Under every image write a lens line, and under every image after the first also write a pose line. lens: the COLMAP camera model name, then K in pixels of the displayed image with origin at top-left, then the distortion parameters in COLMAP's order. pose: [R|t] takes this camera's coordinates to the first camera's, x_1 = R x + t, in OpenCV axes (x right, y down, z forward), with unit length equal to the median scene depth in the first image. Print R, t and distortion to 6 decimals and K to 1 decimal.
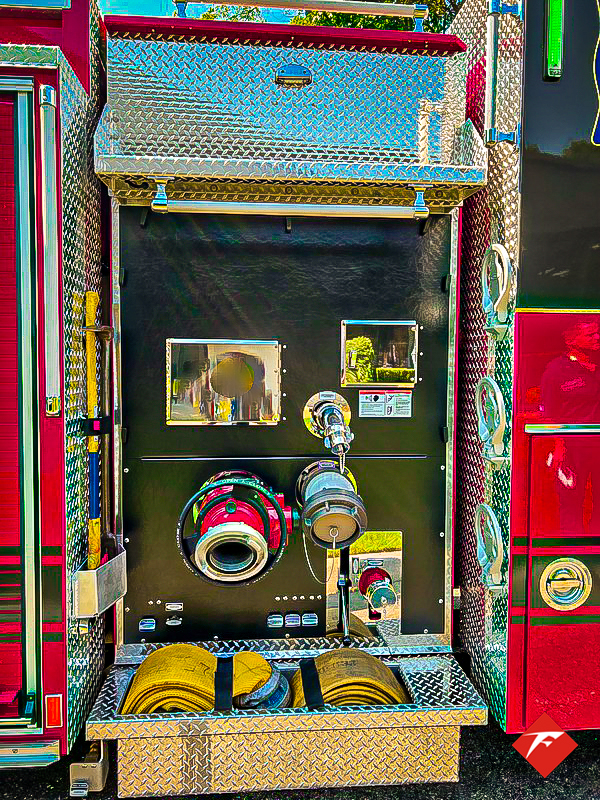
lens RADIAL K [[608.5, 0, 300.8], [0, 608.5, 394.3], [0, 0, 1]] dist [0.004093, -0.023691]
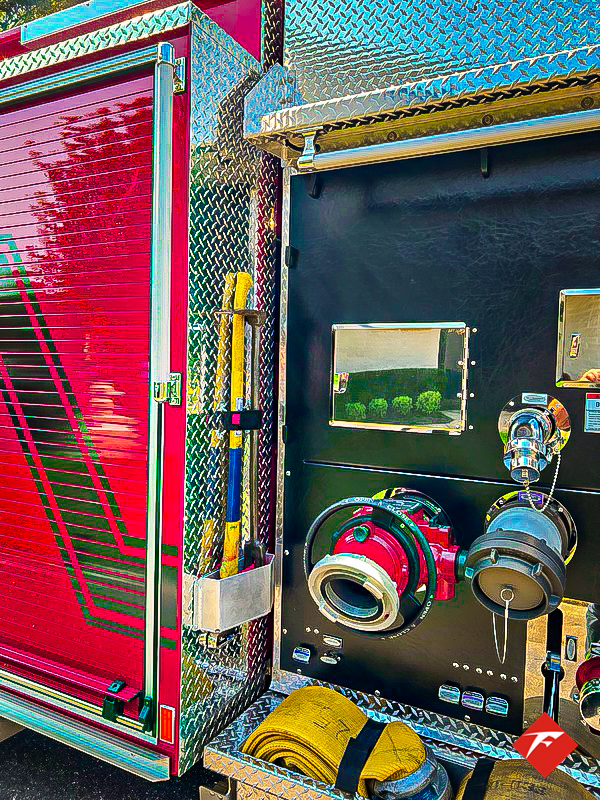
lens RADIAL K [[608.5, 0, 300.8], [0, 608.5, 394.3], [0, 0, 1]] dist [0.004093, -0.023691]
pose [[0.839709, 0.036060, -0.541838, 0.218021], [-0.044207, 0.999020, -0.002023, 0.011472], [0.541235, 0.025652, 0.840480, 0.282317]]
